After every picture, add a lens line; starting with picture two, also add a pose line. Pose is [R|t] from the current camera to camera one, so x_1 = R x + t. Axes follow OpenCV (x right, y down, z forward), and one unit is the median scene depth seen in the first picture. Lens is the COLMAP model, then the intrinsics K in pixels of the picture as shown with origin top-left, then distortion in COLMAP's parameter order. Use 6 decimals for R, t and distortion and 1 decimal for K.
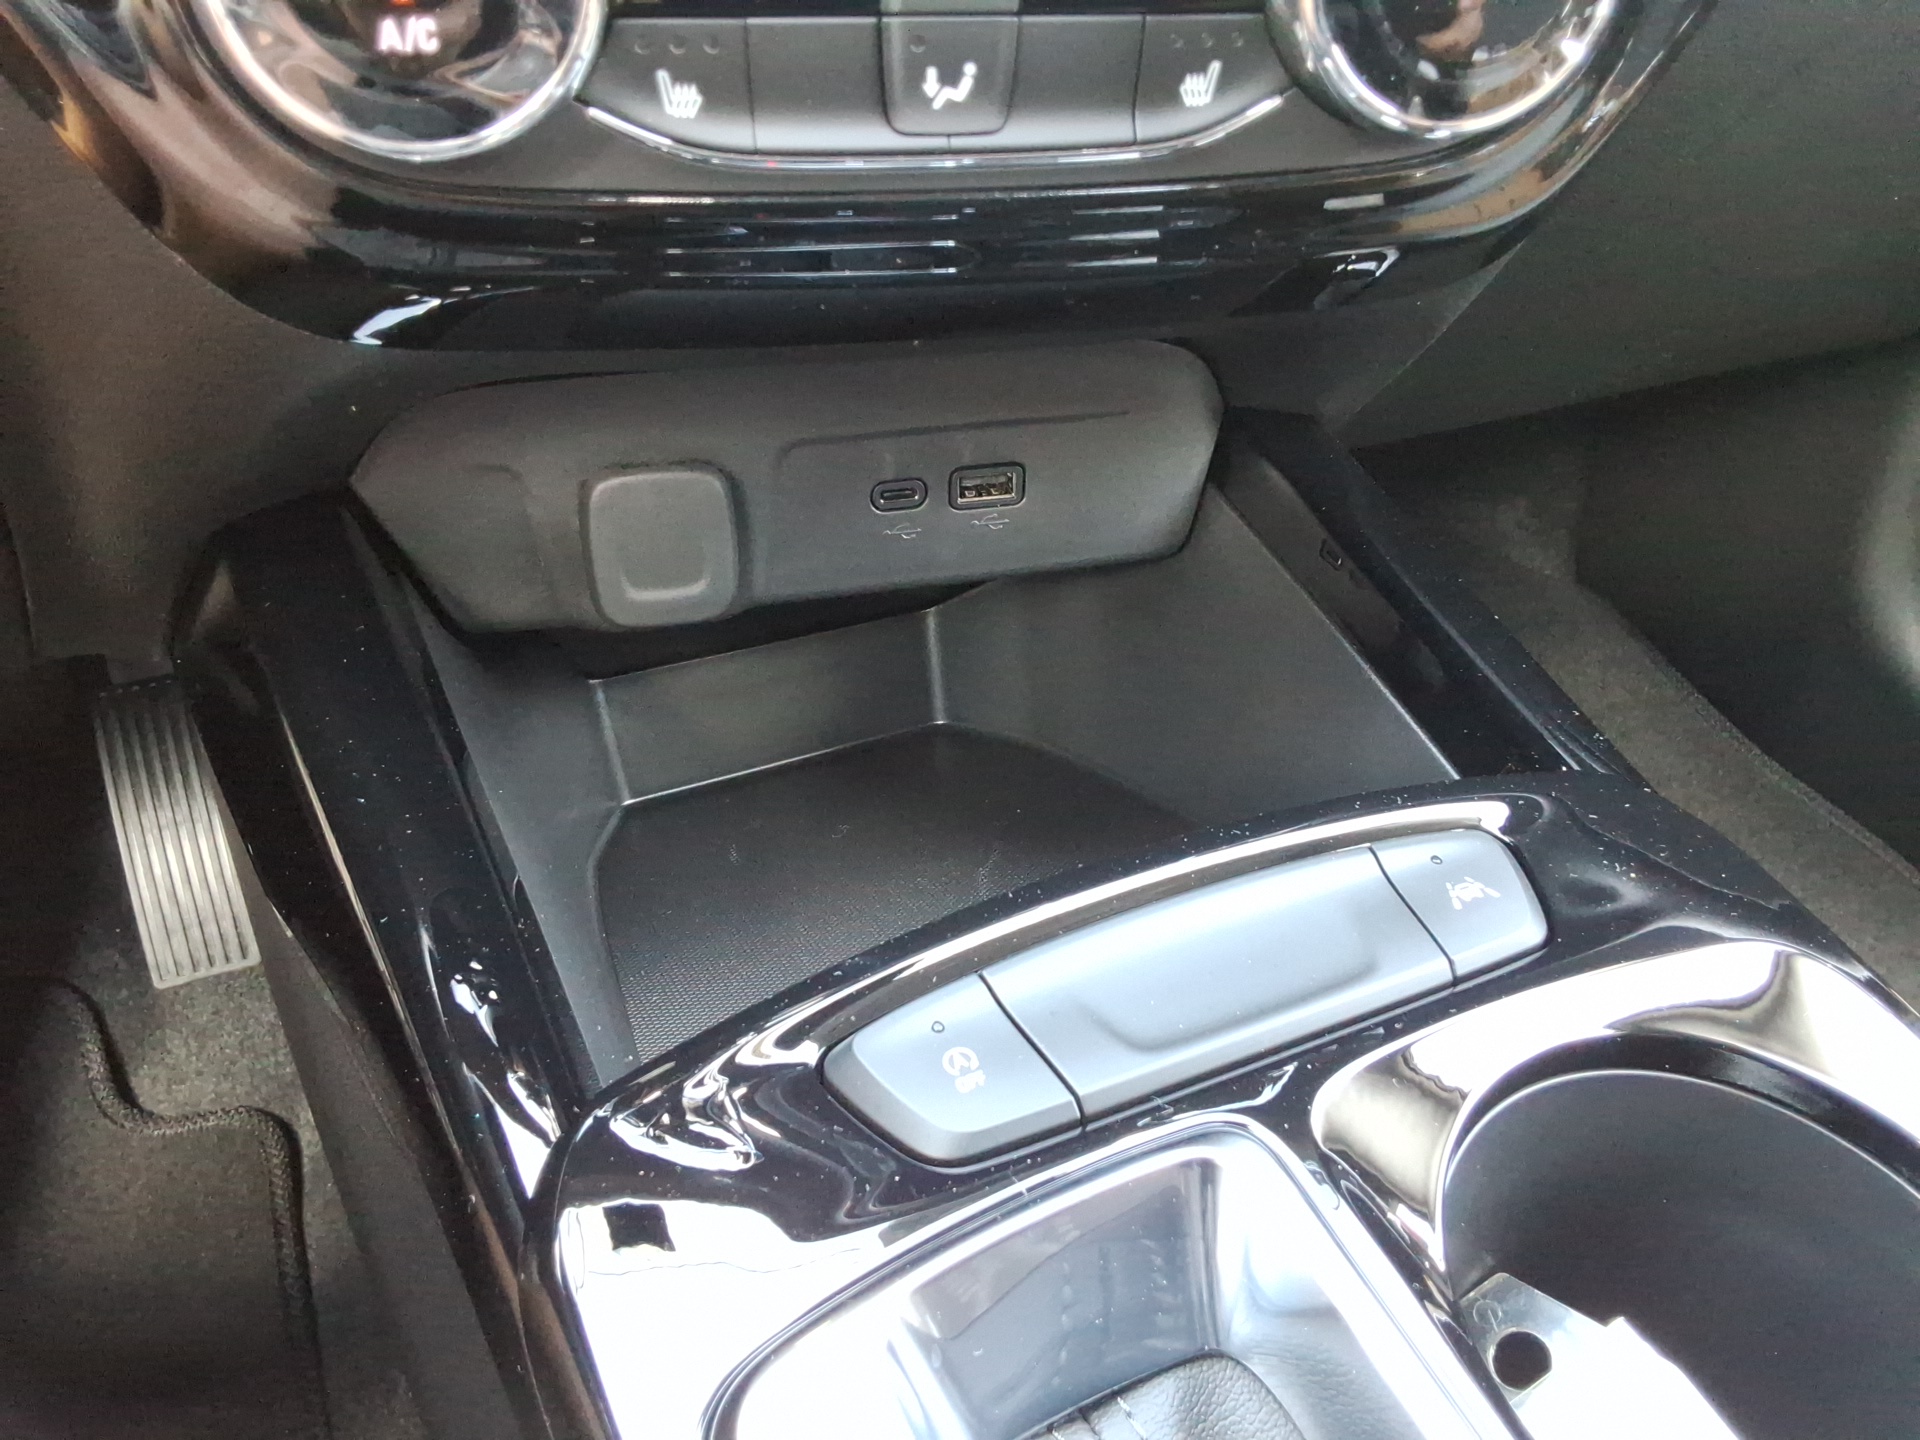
lens RADIAL K [[1543.2, 0, 989.2], [0, 1543.2, 696.7], [0, 0, 1]] dist [0.092747, -0.139532]
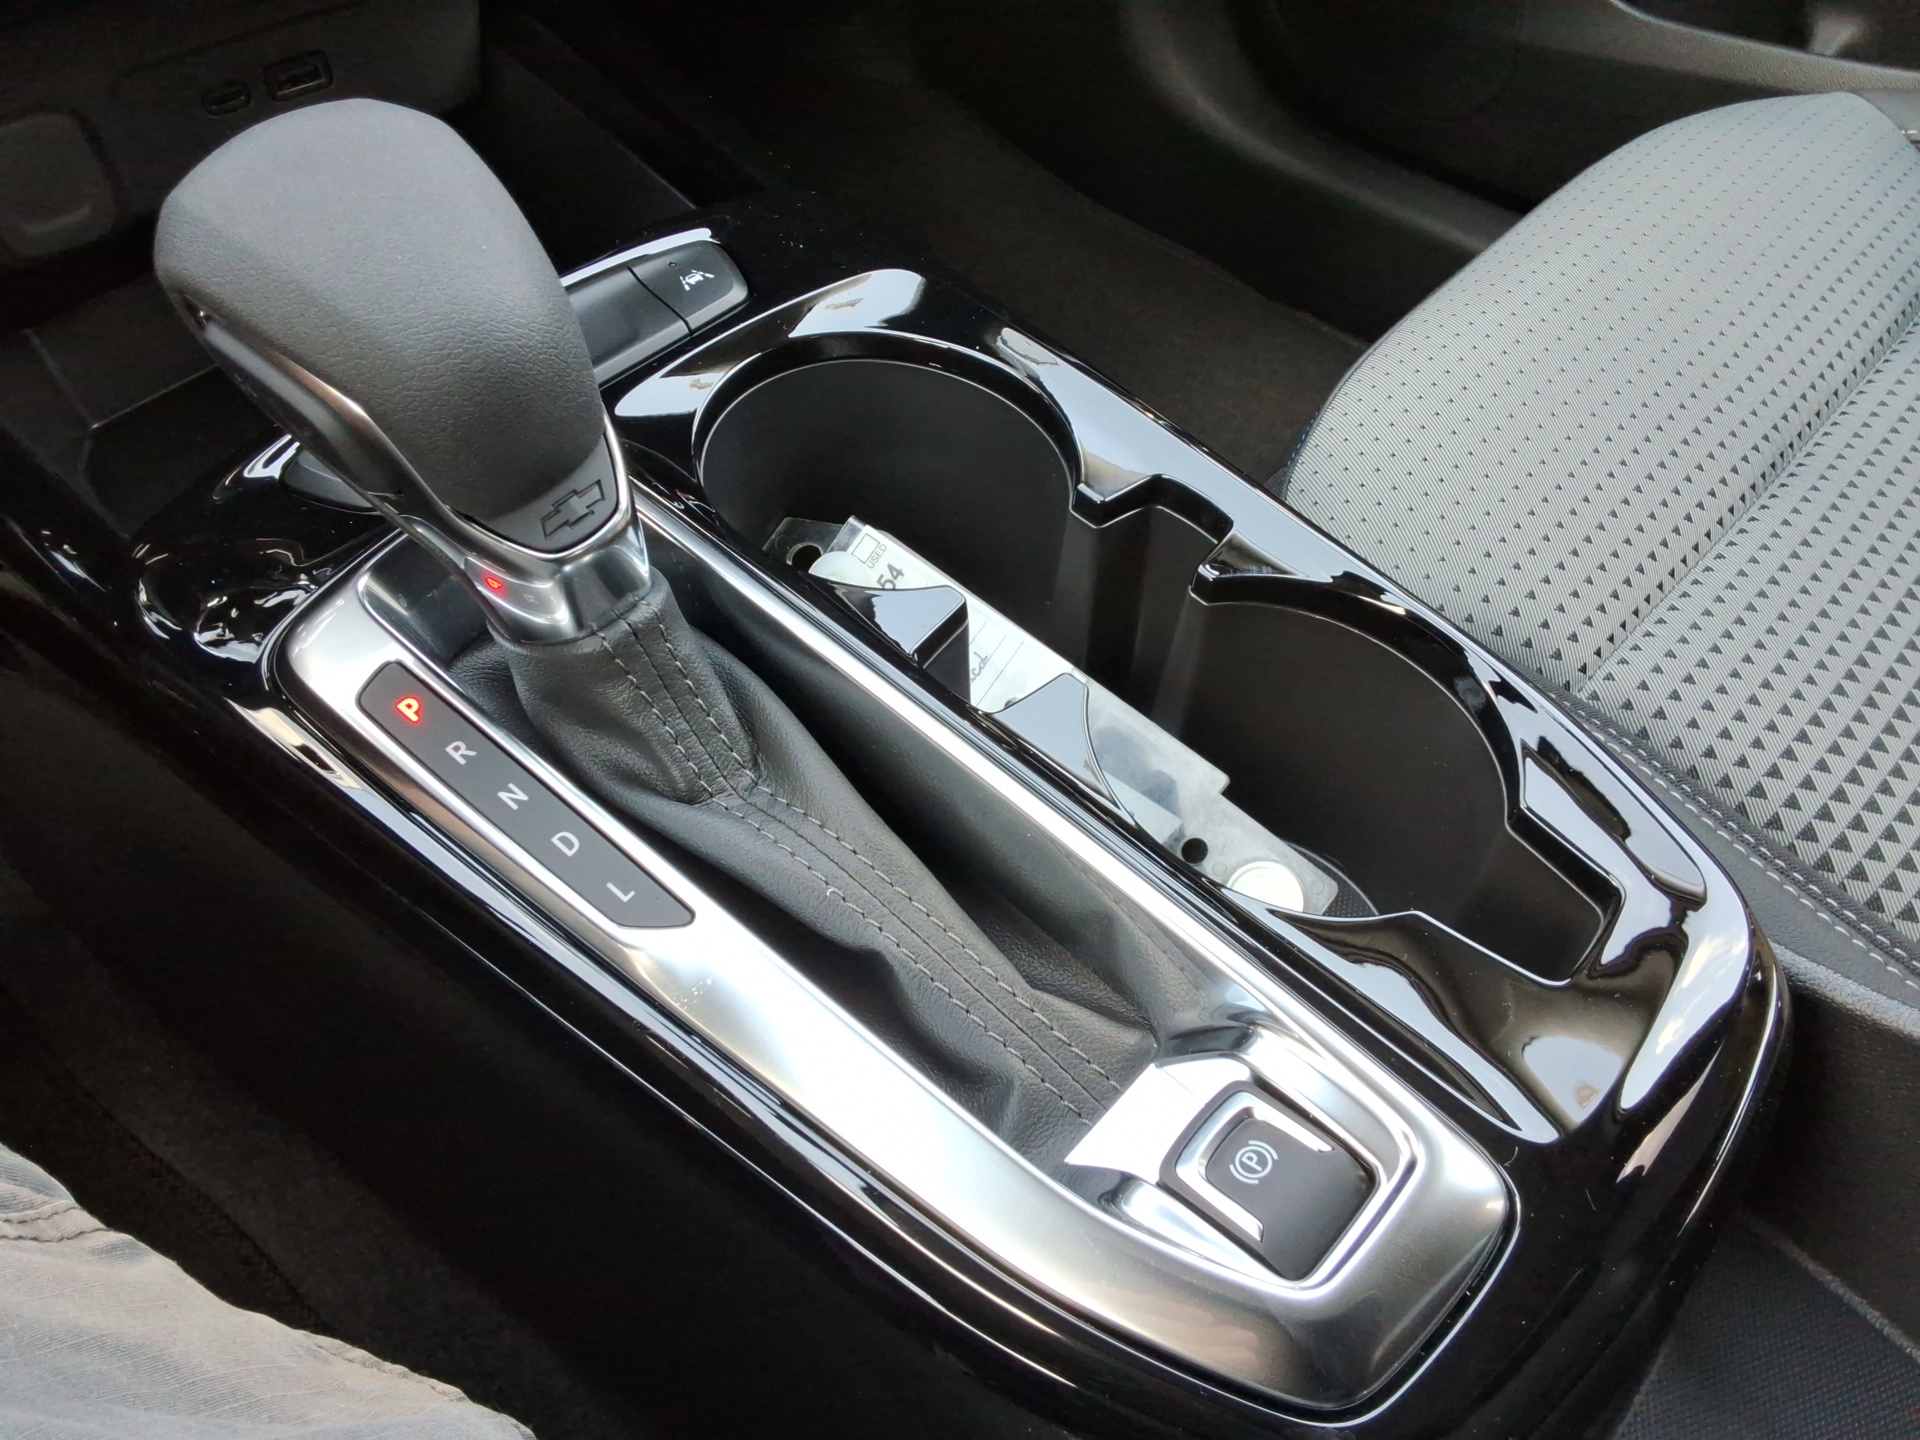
lens RADIAL K [[1543.2, 0, 962.4], [0, 1543.2, 726.5], [0, 0, 1]] dist [0.092747, -0.139532]
pose [[0.931313, -0.293465, 0.215717, 0.086247], [0.227250, 0.931045, 0.285504, 0.142350], [-0.284628, -0.216872, 0.933785, -0.530556]]
